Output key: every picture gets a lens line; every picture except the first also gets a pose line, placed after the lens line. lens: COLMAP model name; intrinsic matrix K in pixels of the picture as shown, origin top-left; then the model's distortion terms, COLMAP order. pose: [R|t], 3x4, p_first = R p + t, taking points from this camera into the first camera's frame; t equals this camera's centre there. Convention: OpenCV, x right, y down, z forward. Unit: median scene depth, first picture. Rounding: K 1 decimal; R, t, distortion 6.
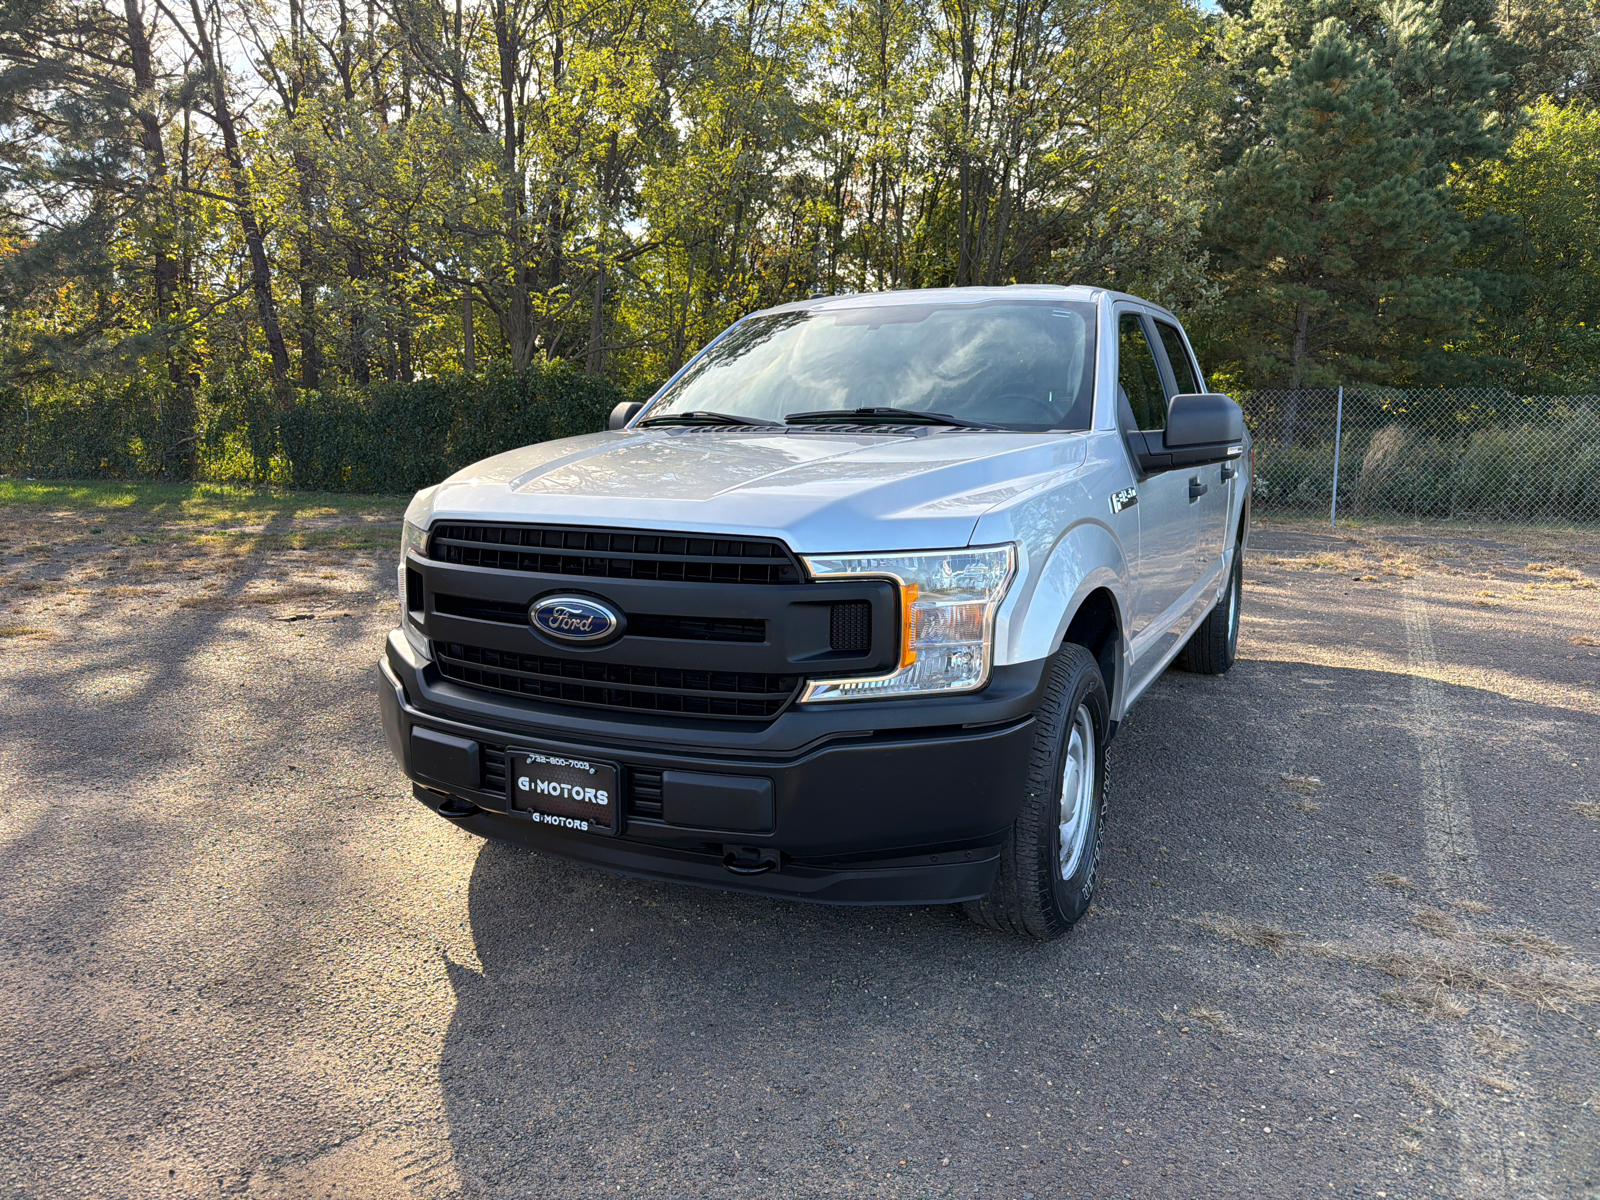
lens RADIAL K [[1151.0, 0, 806.7], [0, 1151.0, 598.4], [0, 0, 1]] dist [0.051233, -0.060660]
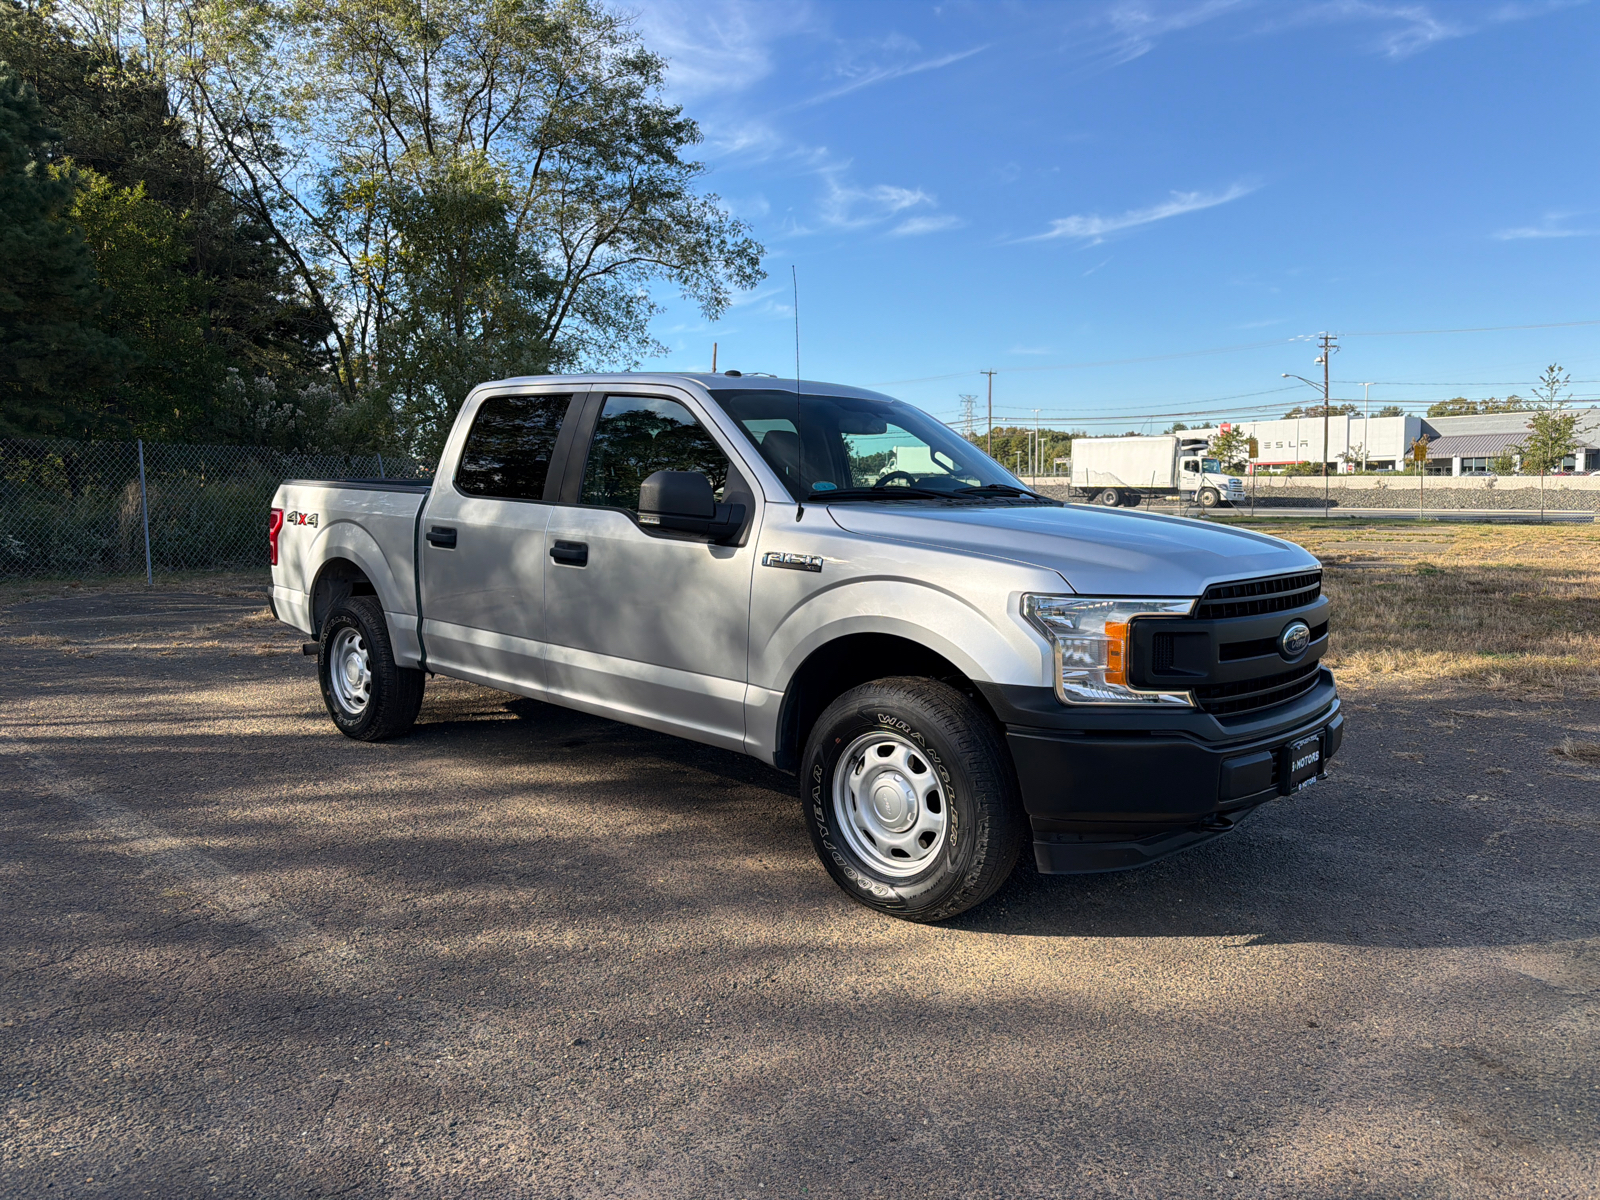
lens RADIAL K [[1151.0, 0, 788.9], [0, 1151.0, 594.0], [0, 0, 1]] dist [0.051233, -0.060660]
pose [[0.252948, -0.085669, 0.963679, -1.535739], [0.126506, 0.990449, 0.054844, -0.173118], [-0.959173, 0.108039, 0.261370, 1.078257]]
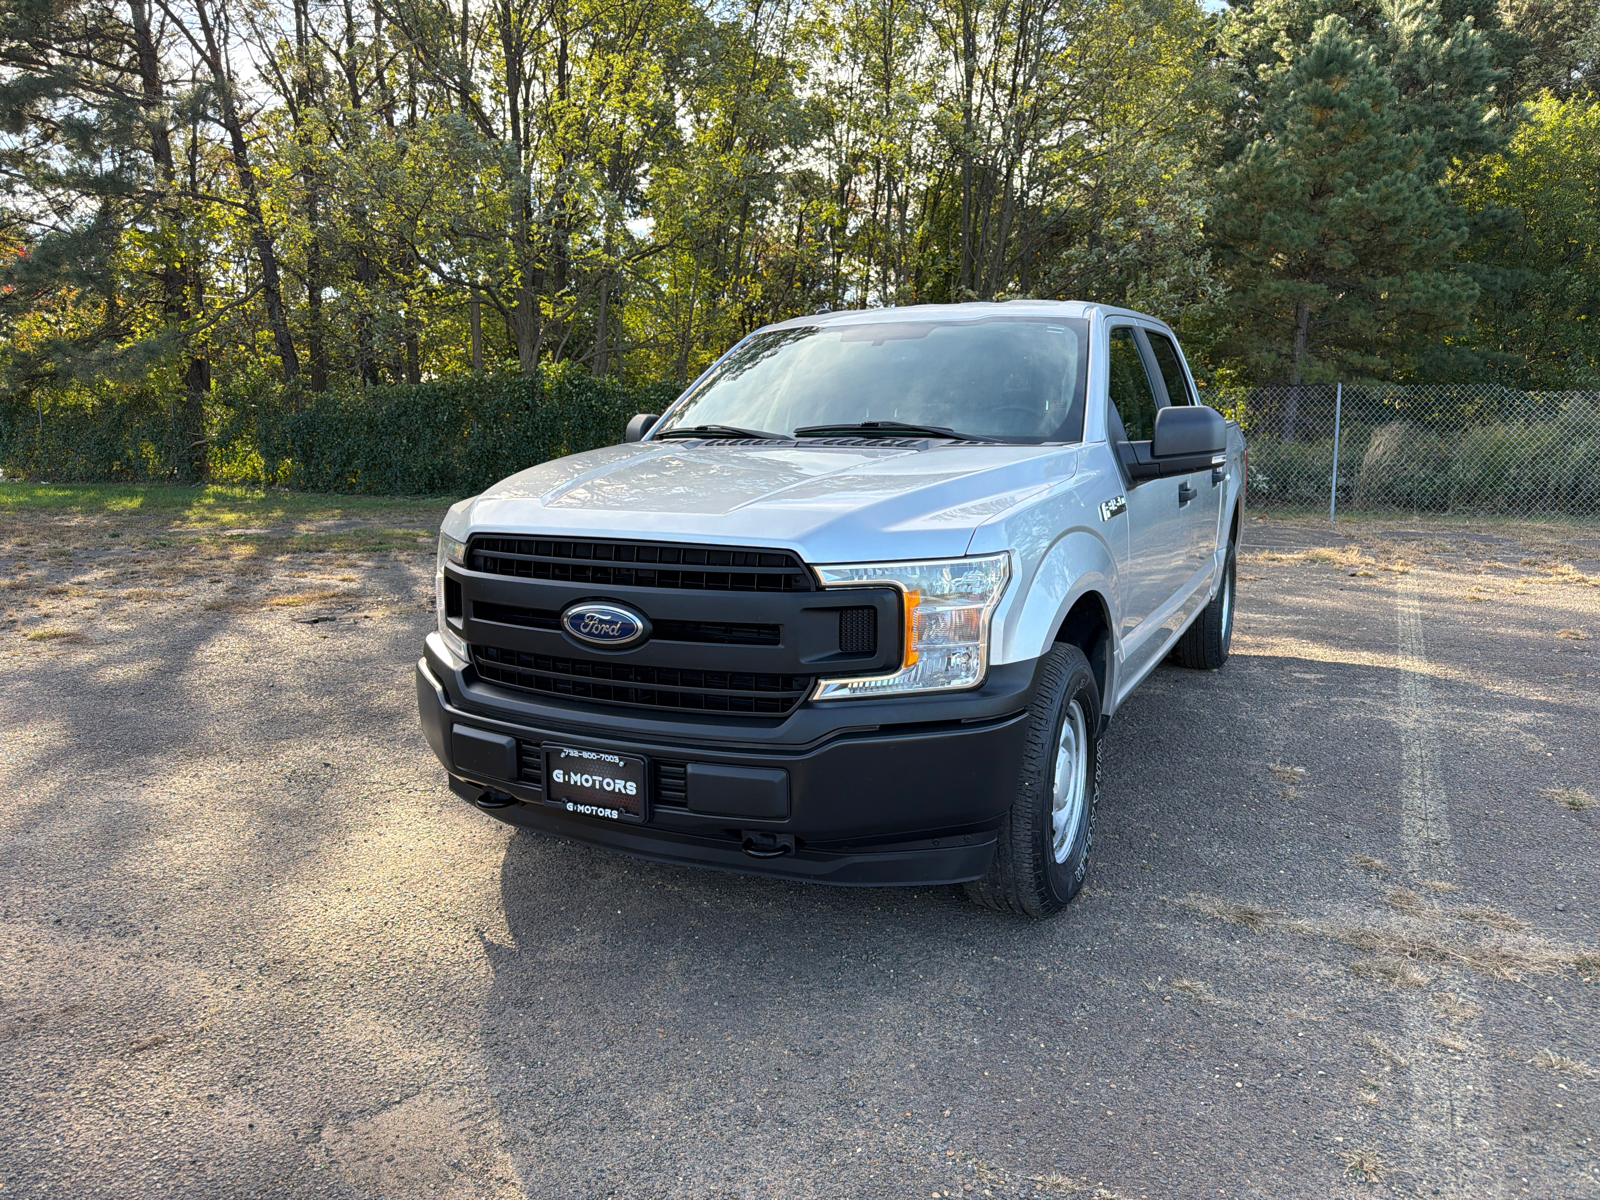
lens RADIAL K [[1151.0, 0, 805.9], [0, 1151.0, 606.0], [0, 0, 1]] dist [0.051233, -0.060660]
pose [[0.999959, -0.006882, -0.005885, -0.003902], [0.006939, 0.999929, 0.009698, -0.007983], [0.005818, -0.009739, 0.999936, -0.075623]]
